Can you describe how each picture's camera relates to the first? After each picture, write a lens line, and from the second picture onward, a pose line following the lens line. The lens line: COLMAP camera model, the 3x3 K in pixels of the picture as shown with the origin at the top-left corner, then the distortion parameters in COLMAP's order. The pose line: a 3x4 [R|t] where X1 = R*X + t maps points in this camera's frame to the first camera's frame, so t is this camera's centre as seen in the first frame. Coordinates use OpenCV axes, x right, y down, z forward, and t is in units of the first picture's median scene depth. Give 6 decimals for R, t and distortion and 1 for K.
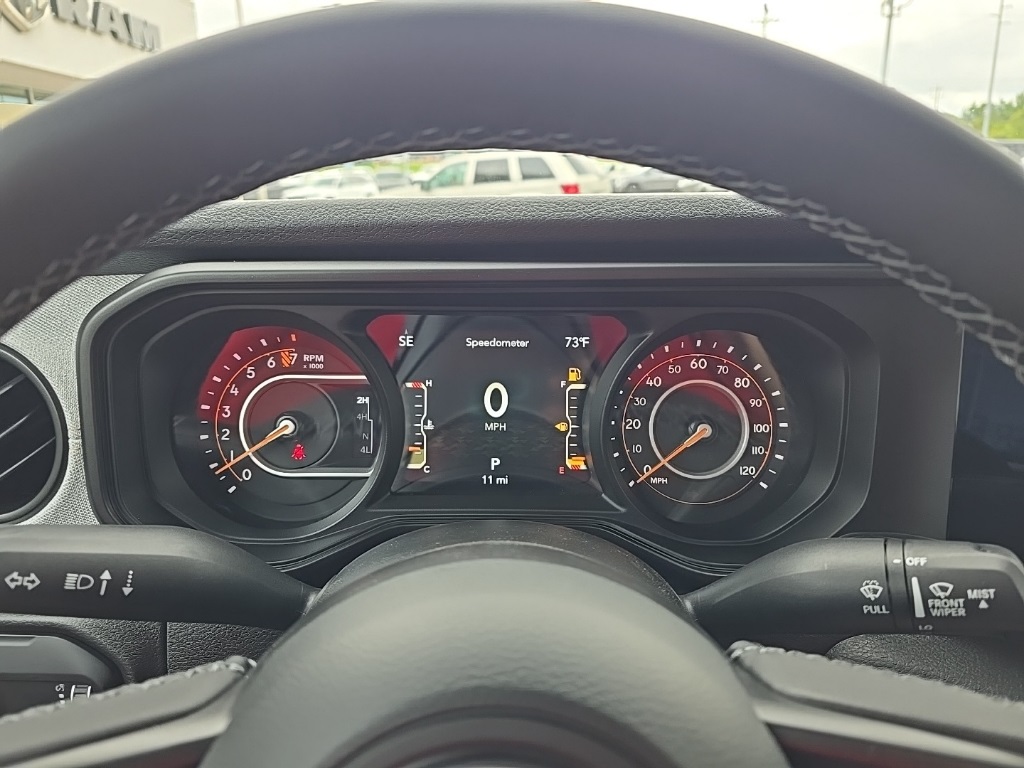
lens RADIAL K [[686.5, 0, 511.4], [0, 686.5, 376.6], [0, 0, 1]] dist [0.065417, -0.065954]
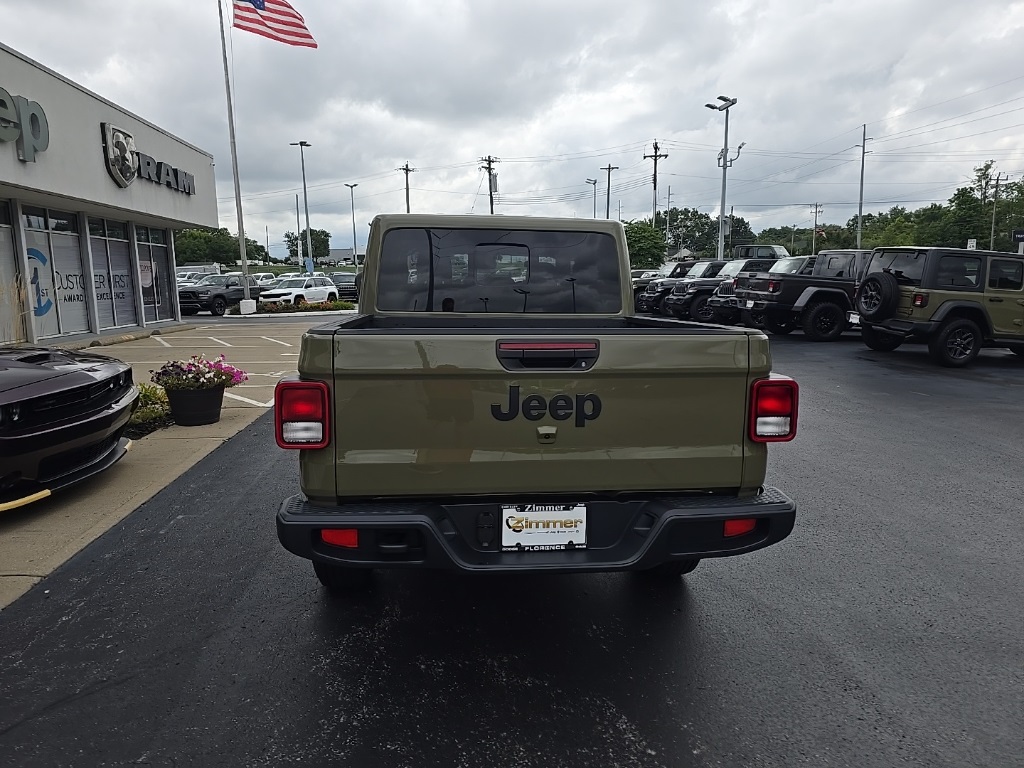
lens RADIAL K [[686.5, 0, 511.4], [0, 686.5, 376.6], [0, 0, 1]] dist [0.065417, -0.065954]
pose [[0.996014, -0.012795, 0.088275, 0.001473], [0.025086, 0.989894, -0.139573, 0.118201], [-0.085597, 0.141231, 0.986269, -0.416091]]
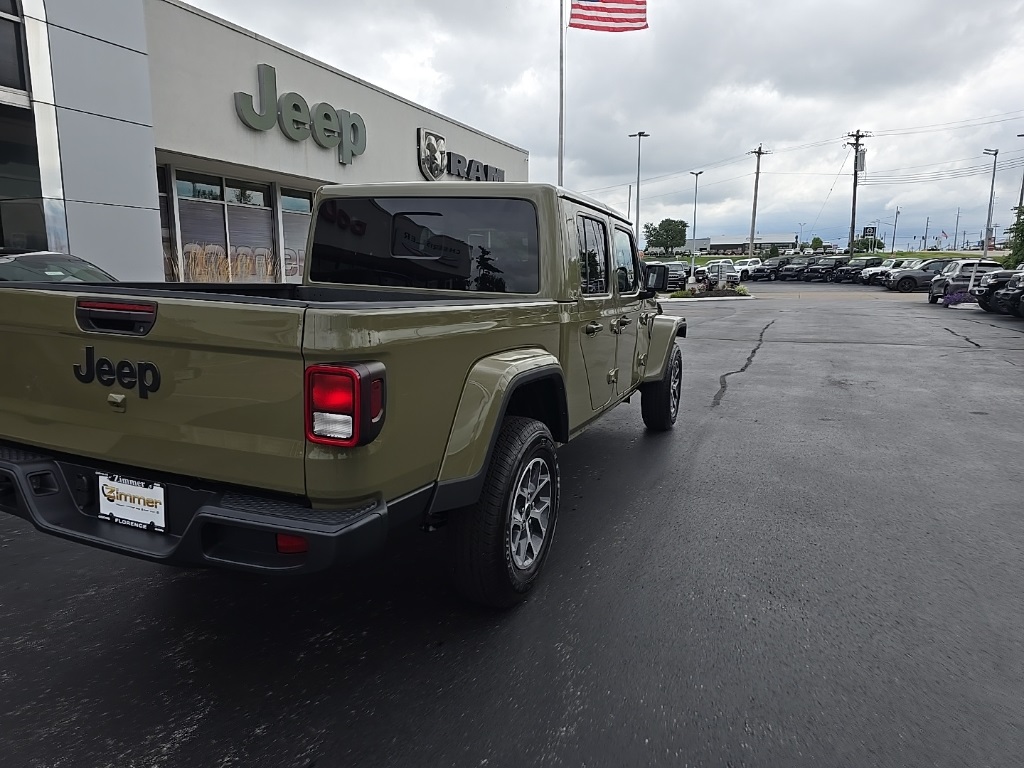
lens RADIAL K [[686.5, 0, 511.4], [0, 686.5, 376.6], [0, 0, 1]] dist [0.065417, -0.065954]
pose [[0.913104, 0.081669, -0.399464, 0.175761], [-0.131613, 0.986326, -0.099192, 0.106694], [0.385901, 0.143147, 0.911367, -0.358092]]
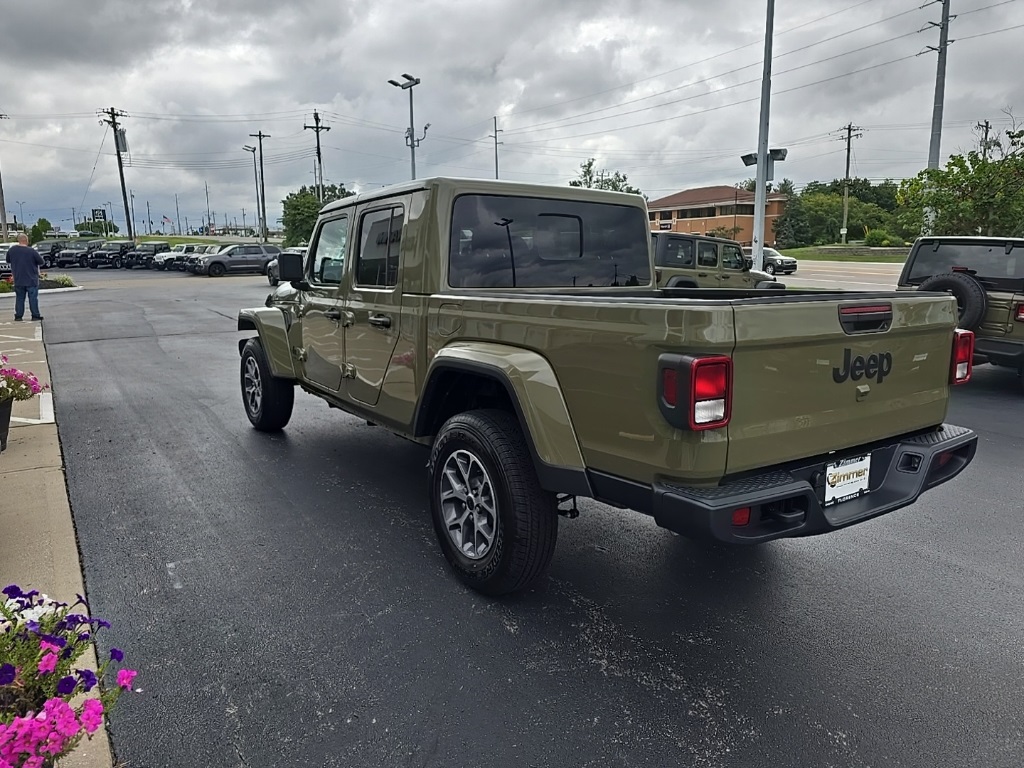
lens RADIAL K [[707.8, 0, 515.0], [0, 707.8, 380.8], [0, 0, 1]] dist [0.013893, -0.003706]
pose [[0.832342, -0.090136, 0.546884, -0.159132], [0.149751, 0.986564, -0.065315, 0.103981], [-0.533649, 0.136261, 0.834657, -0.354916]]
